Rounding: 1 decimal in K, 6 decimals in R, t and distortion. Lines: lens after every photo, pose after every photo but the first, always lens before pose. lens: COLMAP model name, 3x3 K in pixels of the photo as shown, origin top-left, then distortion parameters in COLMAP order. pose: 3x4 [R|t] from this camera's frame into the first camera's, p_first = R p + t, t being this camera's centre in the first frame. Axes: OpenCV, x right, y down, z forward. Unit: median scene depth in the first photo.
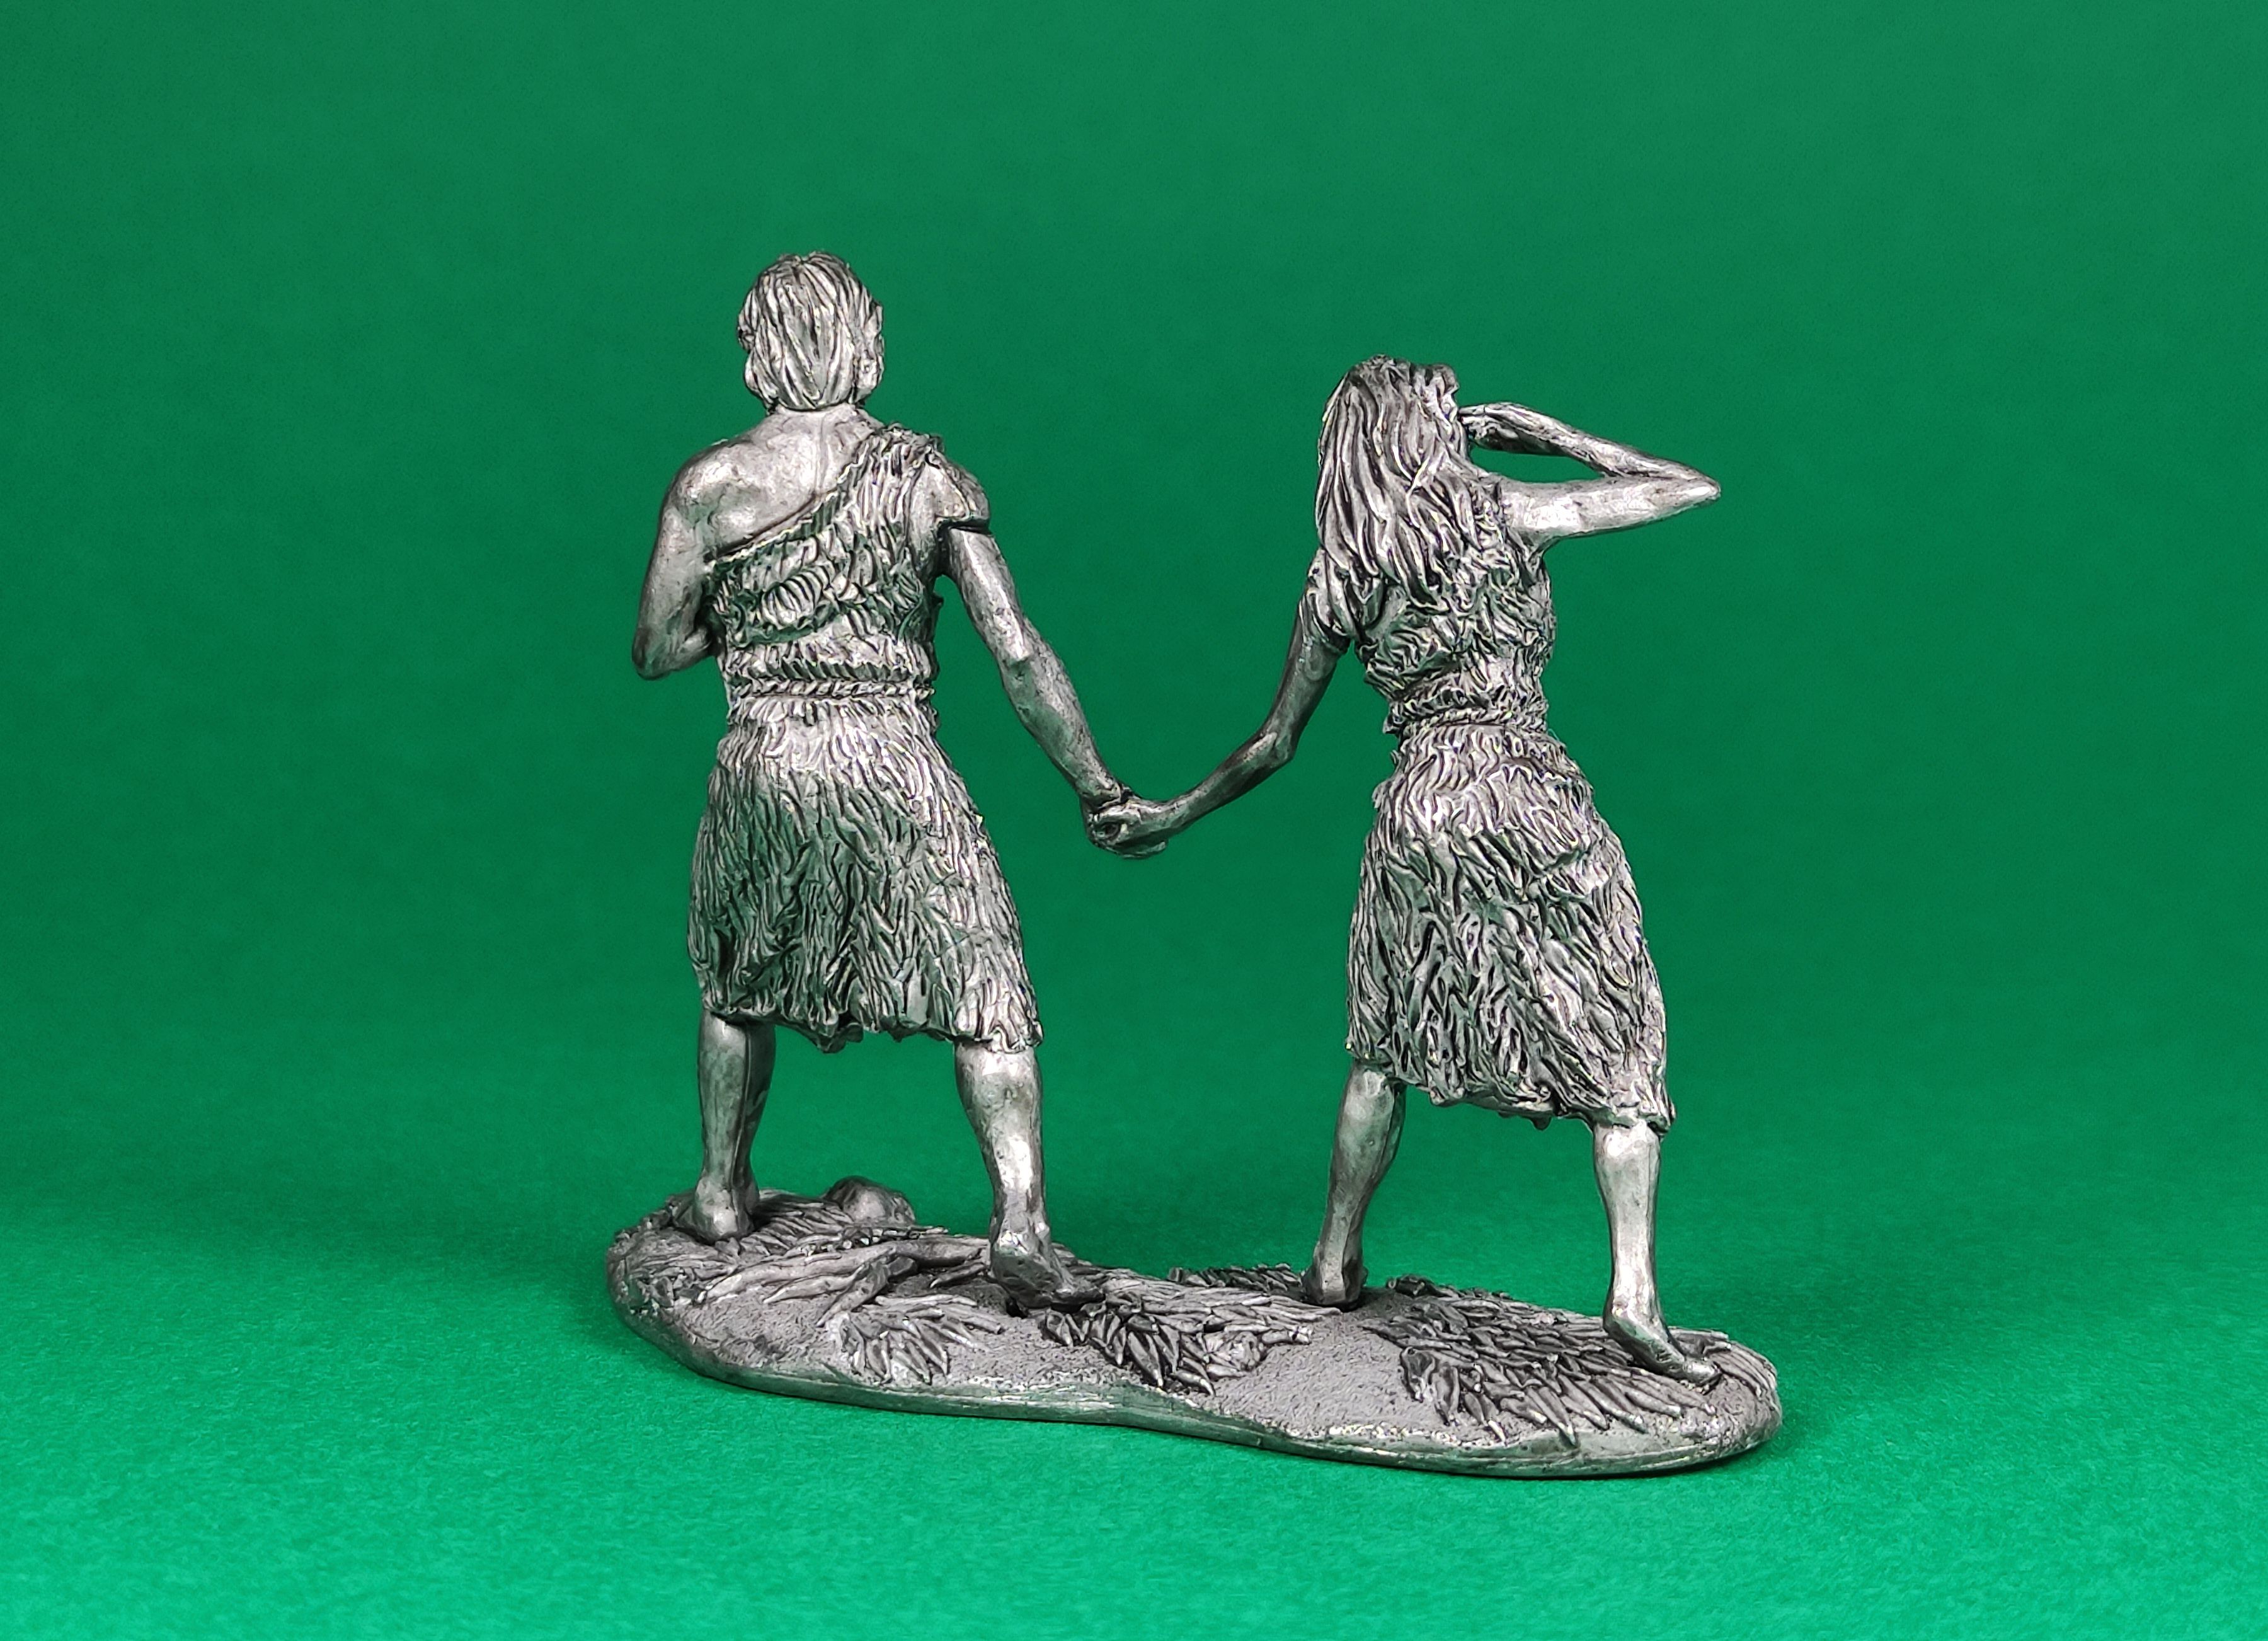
lens RADIAL K [[2331.5, 0, 1133.1], [0, 2331.5, 824.7], [0, 0, 1]] dist [-0.005336, -0.003805]
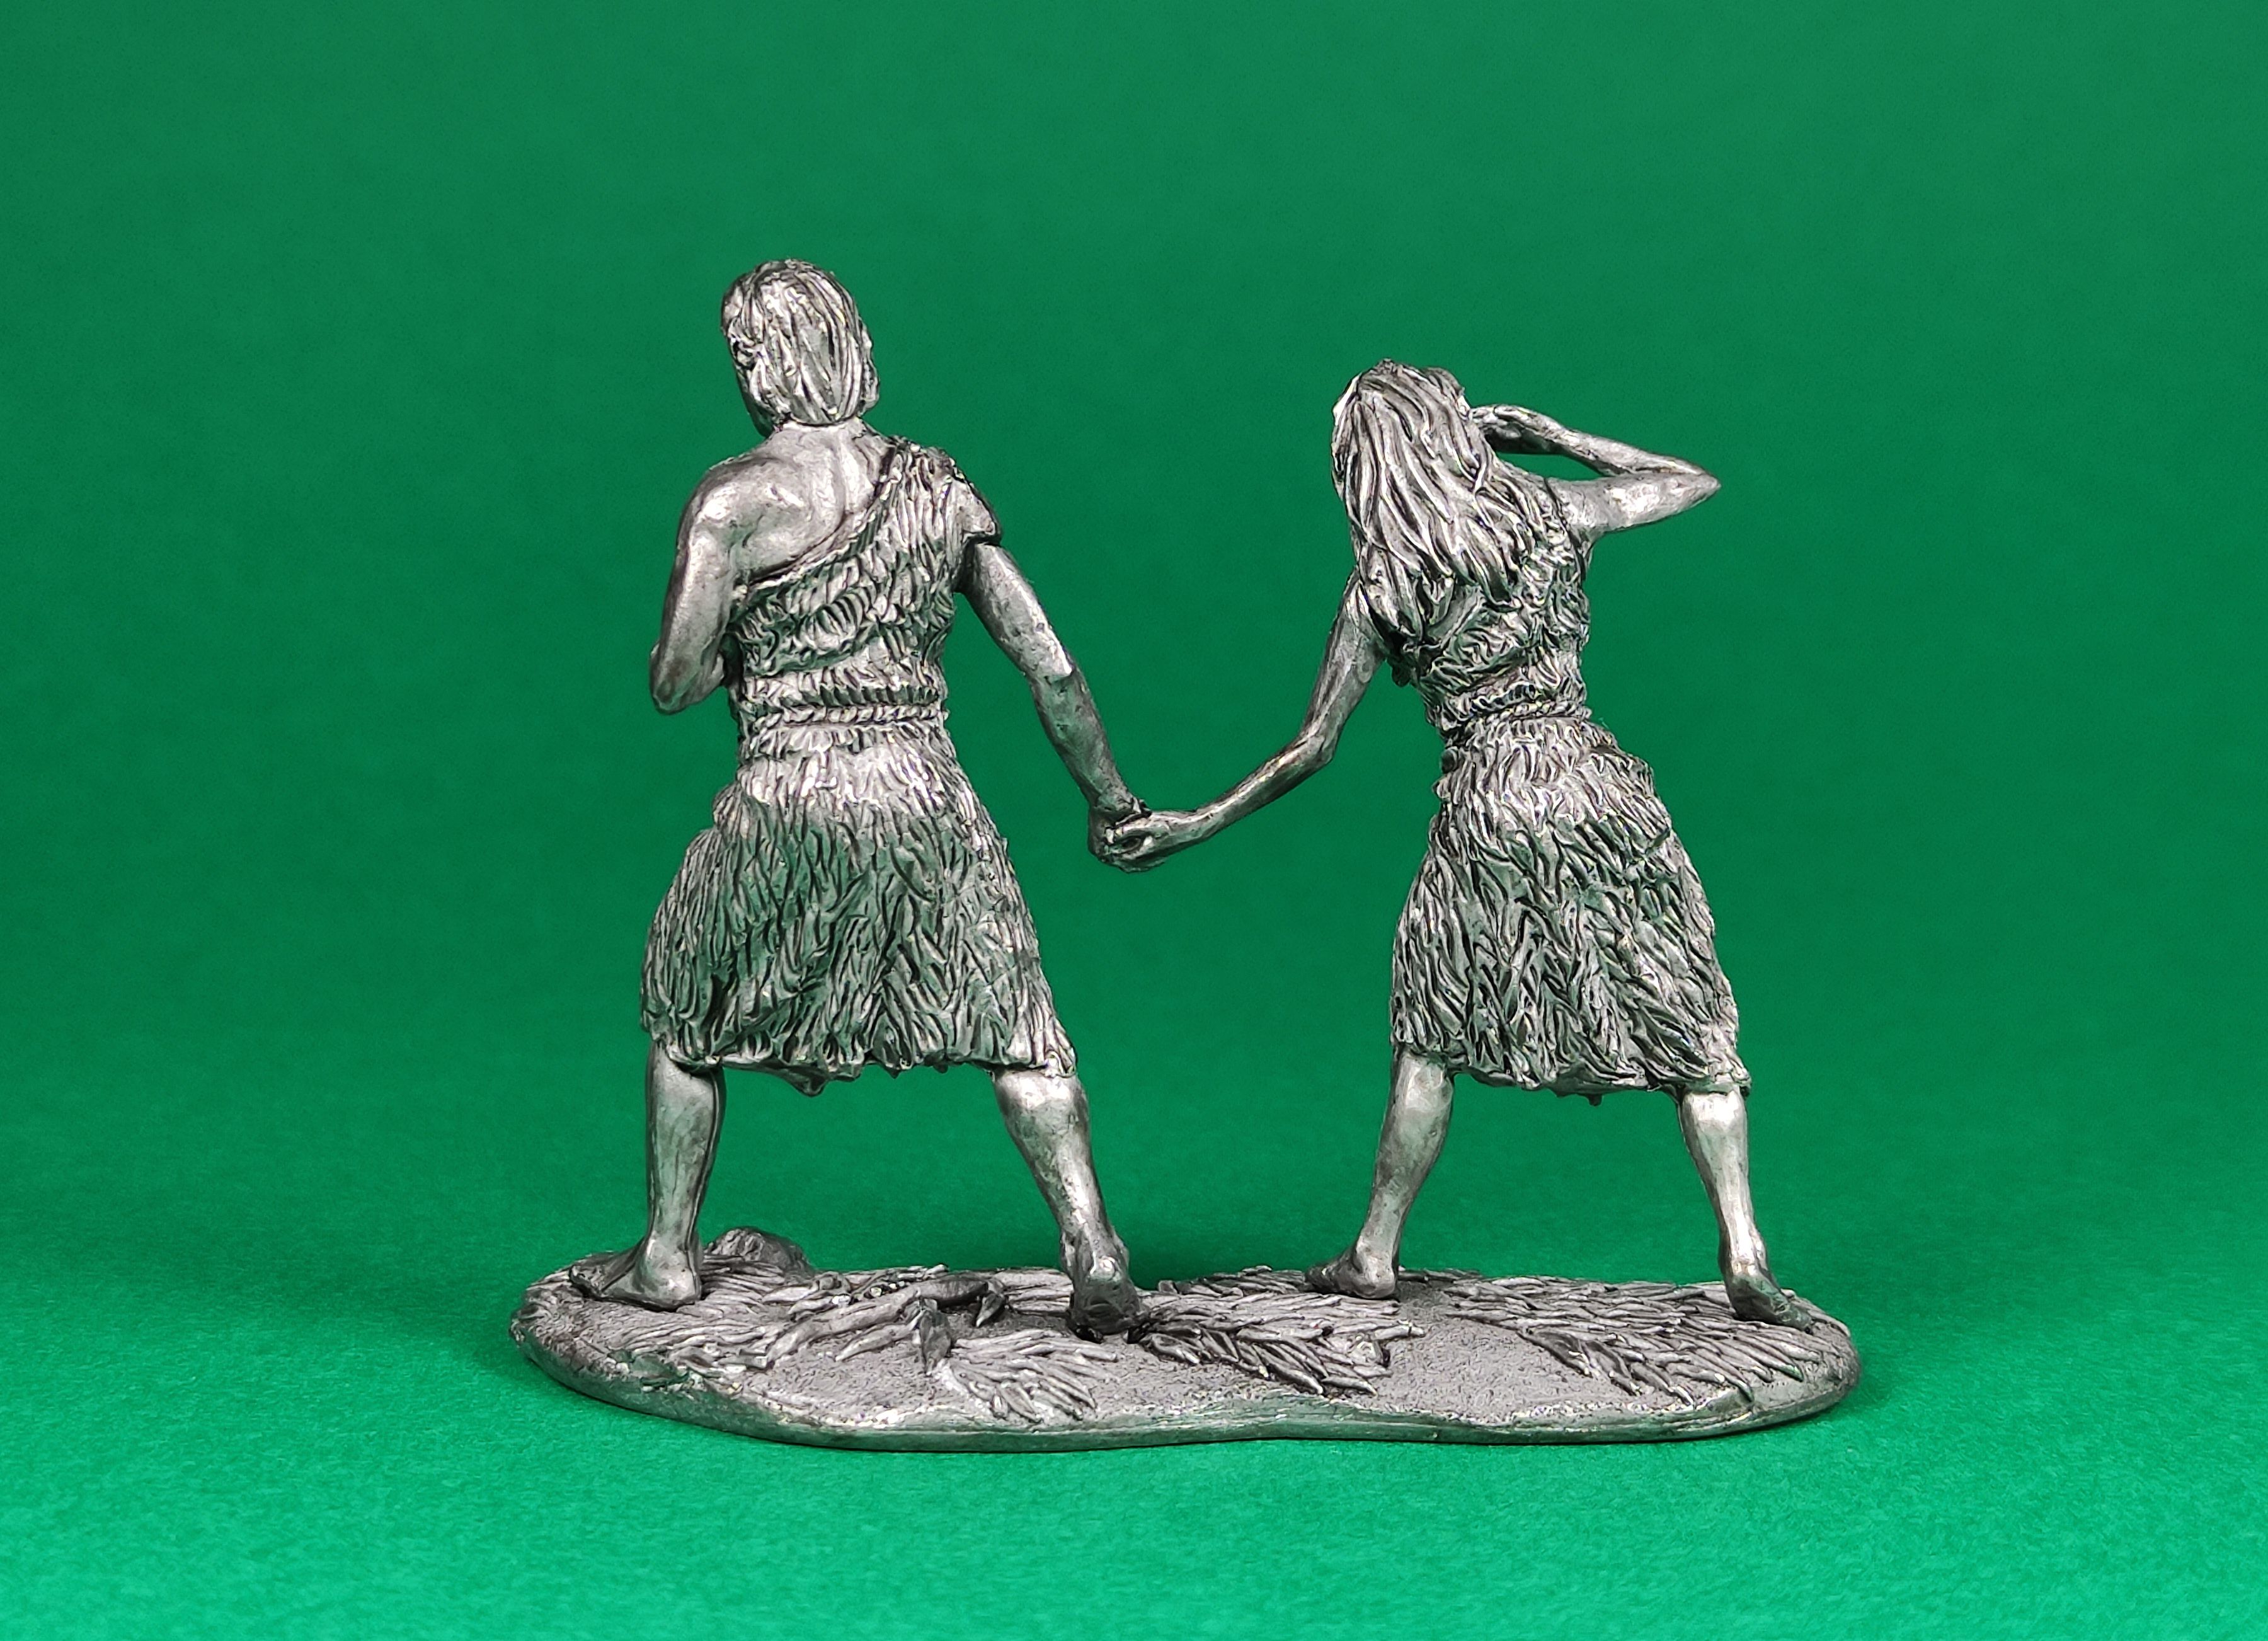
lens RADIAL K [[2331.5, 0, 1133.1], [0, 2331.5, 824.7], [0, 0, 1]] dist [-0.005336, -0.003805]
pose [[0.967429, -0.062157, 0.245392, -0.277577], [0.062583, 0.998021, 0.006070, -0.012832], [-0.245284, 0.009485, 0.969405, 0.045761]]
